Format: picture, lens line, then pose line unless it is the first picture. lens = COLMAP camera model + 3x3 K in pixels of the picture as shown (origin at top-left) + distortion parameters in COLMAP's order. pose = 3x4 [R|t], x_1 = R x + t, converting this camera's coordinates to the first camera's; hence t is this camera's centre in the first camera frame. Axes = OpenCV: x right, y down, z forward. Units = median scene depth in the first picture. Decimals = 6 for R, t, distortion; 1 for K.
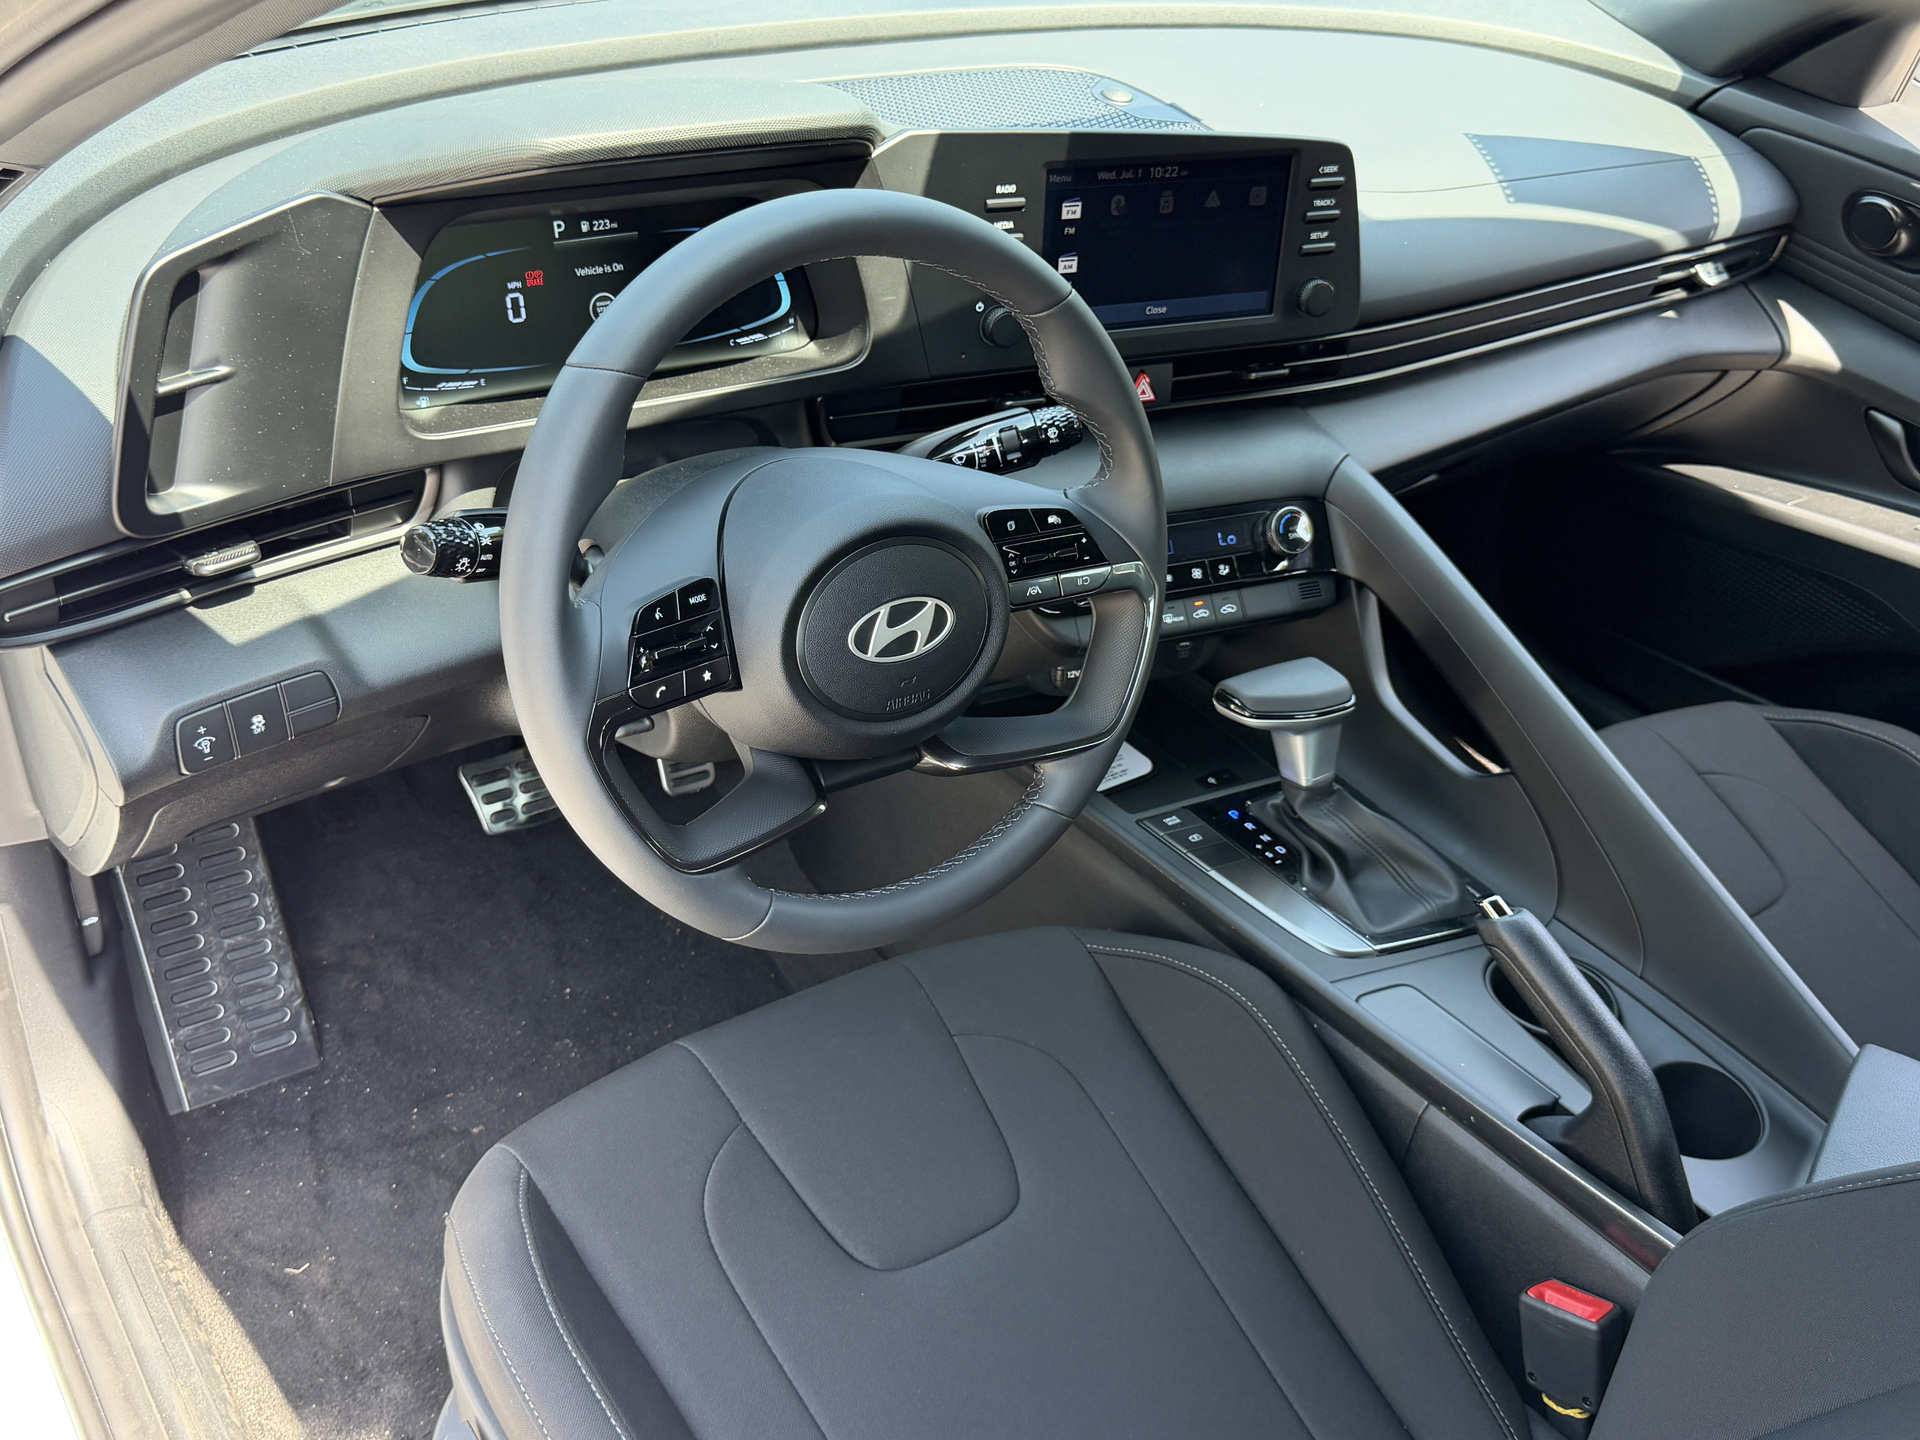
lens RADIAL K [[1831.6, 0, 939.4], [0, 1831.6, 752.7], [0, 0, 1]] dist [0.097431, 0.000000]
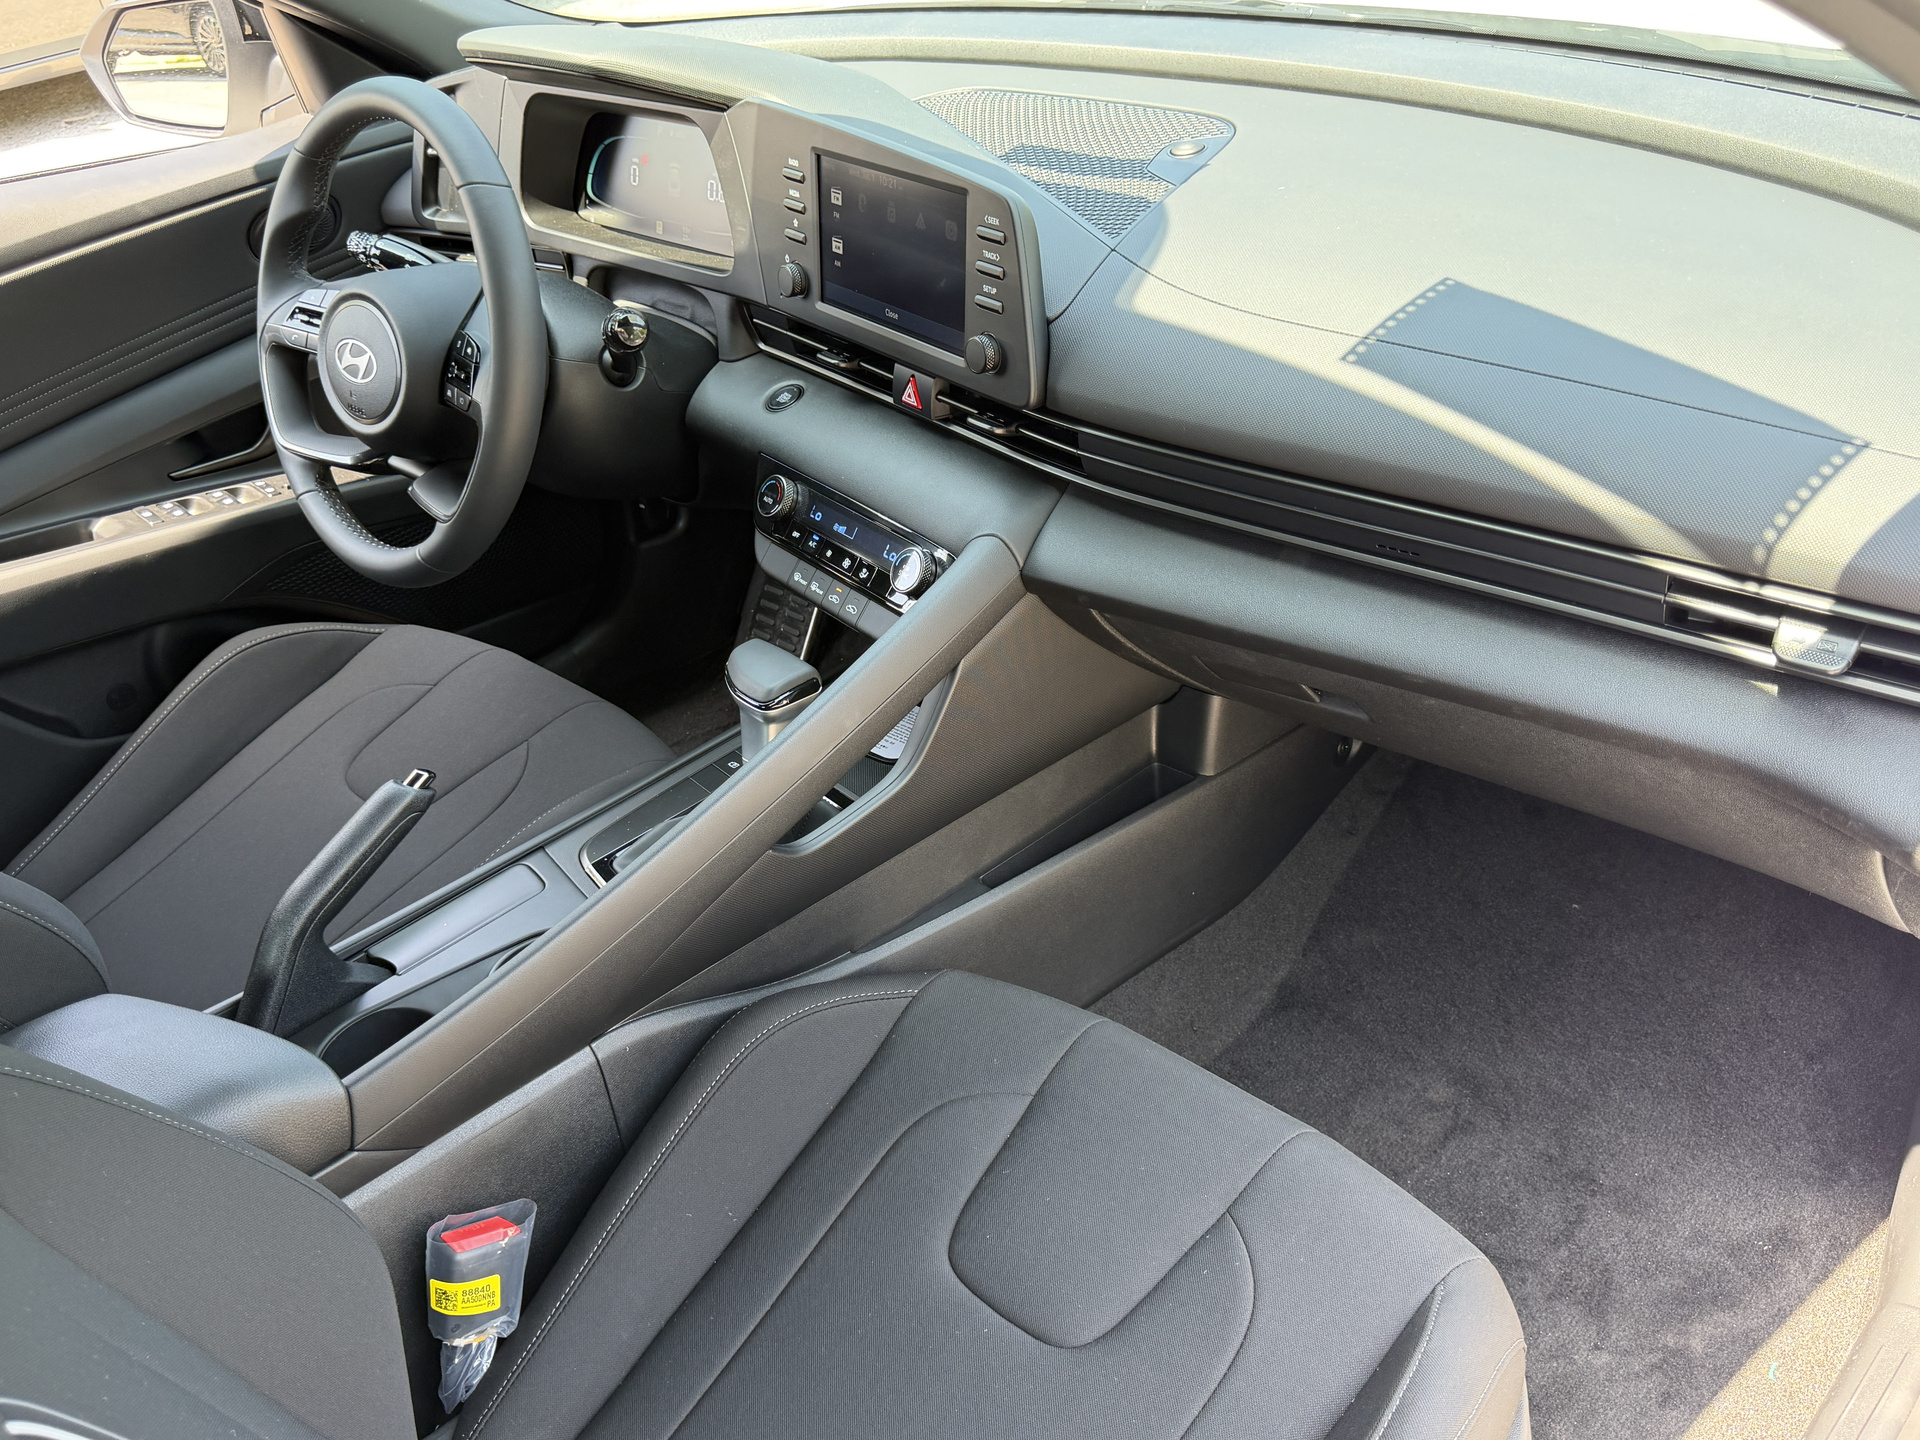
lens RADIAL K [[1606.1, 0, 951.8], [0, 1606.1, 718.1], [0, 0, 1]] dist [0.099699, -0.005653]
pose [[0.179682, 0.428687, -0.885405, 1.088898], [-0.459693, 0.832327, 0.309700, -0.365002], [0.869711, 0.351367, 0.346619, 0.824163]]
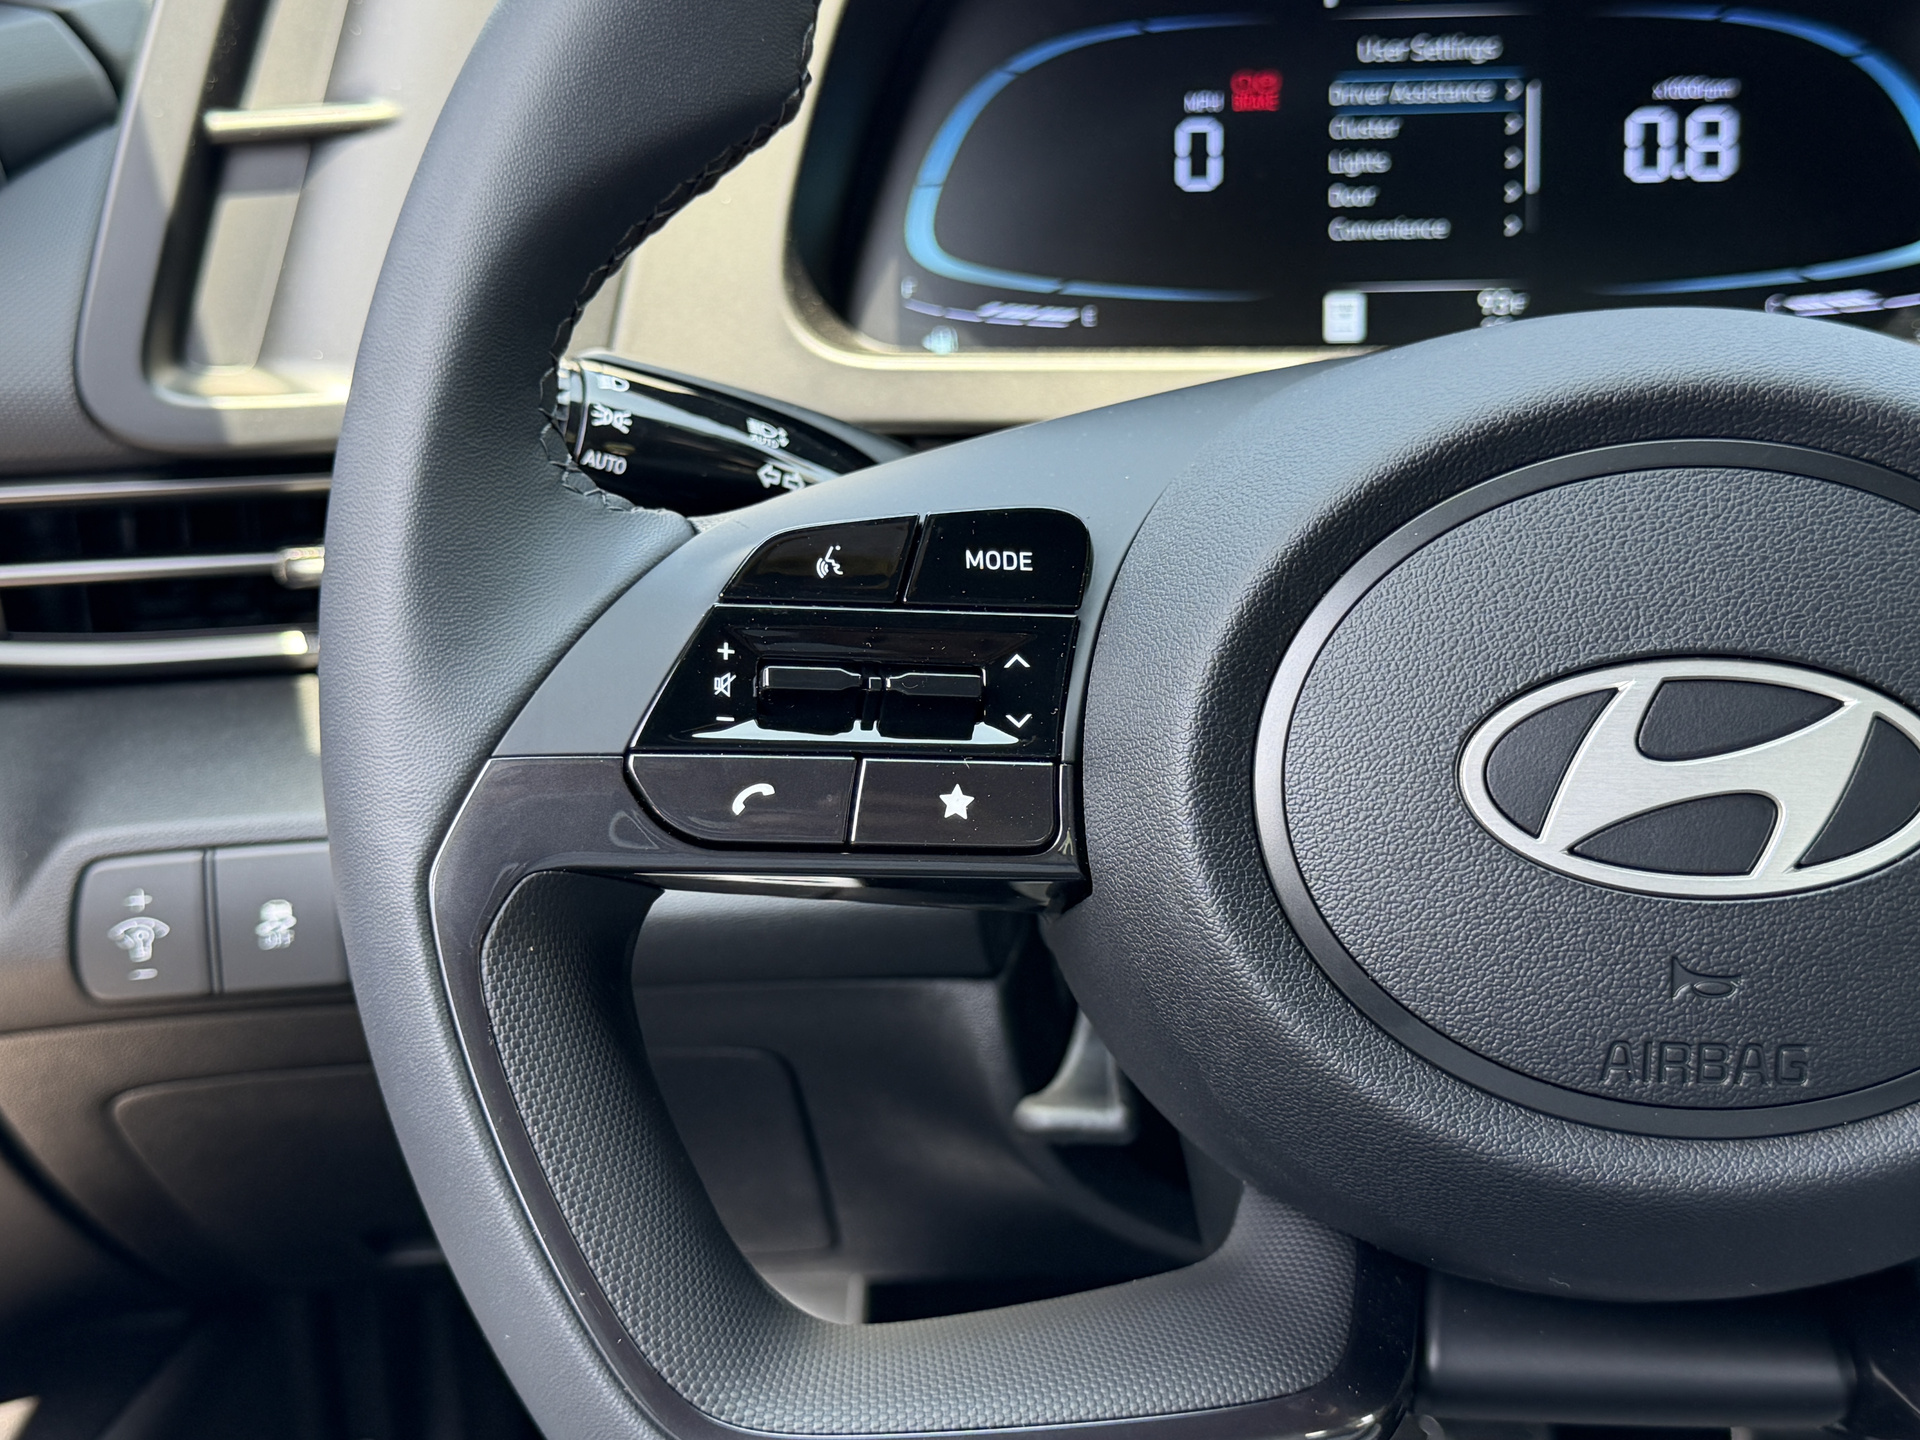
lens RADIAL K [[2609.4, 0, 965.4], [0, 2609.4, 760.0], [0, 0, 1]] dist [0.076864, 0.000000]
pose [[0.783421, 0.081205, -0.616163, 0.097797], [-0.272721, 0.935792, -0.223421, 0.032765], [0.558458, 0.343074, 0.755265, 0.510024]]
